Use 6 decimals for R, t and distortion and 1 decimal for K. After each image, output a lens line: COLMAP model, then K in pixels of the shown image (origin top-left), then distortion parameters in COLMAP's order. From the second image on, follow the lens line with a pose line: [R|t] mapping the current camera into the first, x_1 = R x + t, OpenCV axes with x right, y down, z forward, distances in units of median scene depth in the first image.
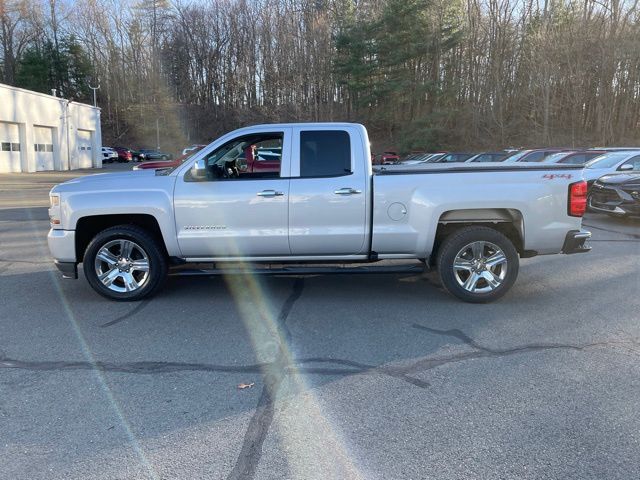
lens RADIAL K [[480.0, 0, 318.9], [0, 480.0, 238.3], [0, 0, 1]] dist [0.082297, -0.100285]
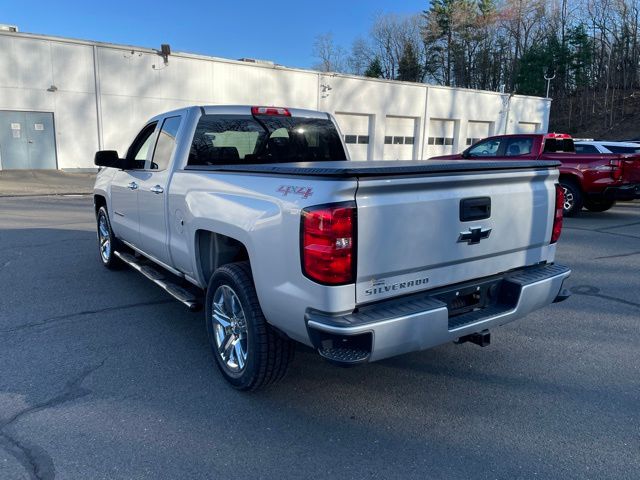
lens RADIAL K [[480.0, 0, 317.9], [0, 480.0, 235.9], [0, 0, 1]] dist [0.082297, -0.100285]
pose [[0.568189, 0.147994, -0.809481, 0.875237], [-0.140771, 0.986675, 0.081581, -0.121823], [0.810768, 0.067598, 0.581451, 0.722933]]
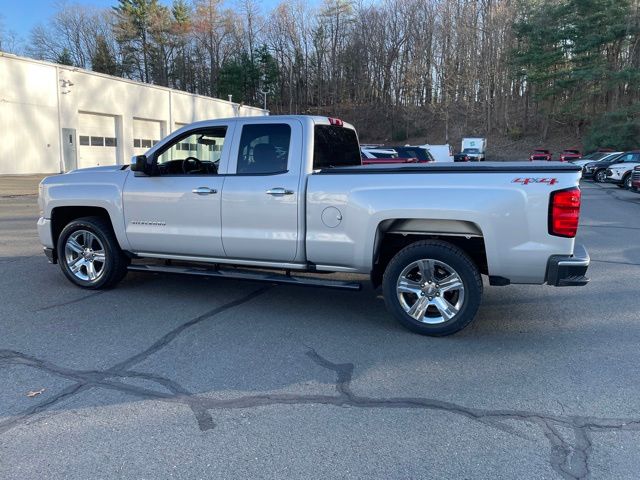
lens RADIAL K [[480.0, 0, 321.1], [0, 480.0, 237.3], [0, 0, 1]] dist [0.082297, -0.100285]
pose [[0.937121, 0.065053, -0.342890, 0.431811], [-0.064927, 0.997820, 0.011860, -0.027827], [0.342913, 0.011148, 0.939301, 0.183107]]
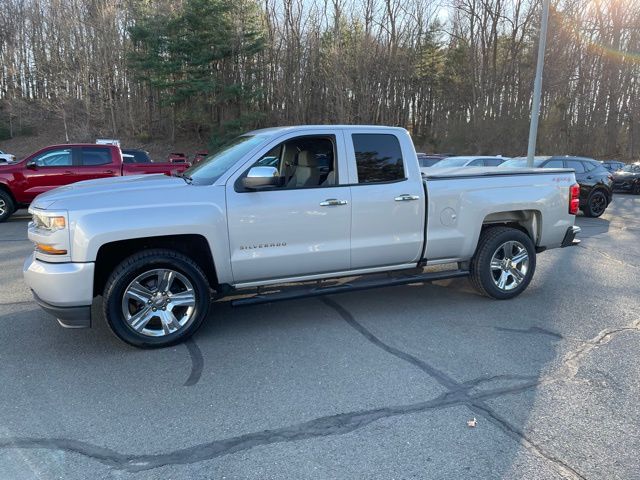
lens RADIAL K [[480.0, 0, 318.4], [0, 480.0, 238.4], [0, 0, 1]] dist [0.082297, -0.100285]
pose [[0.914409, -0.061962, 0.400020, -0.475050], [0.063468, 0.997939, 0.009497, -0.036468], [-0.399784, 0.016704, 0.916457, 0.186497]]
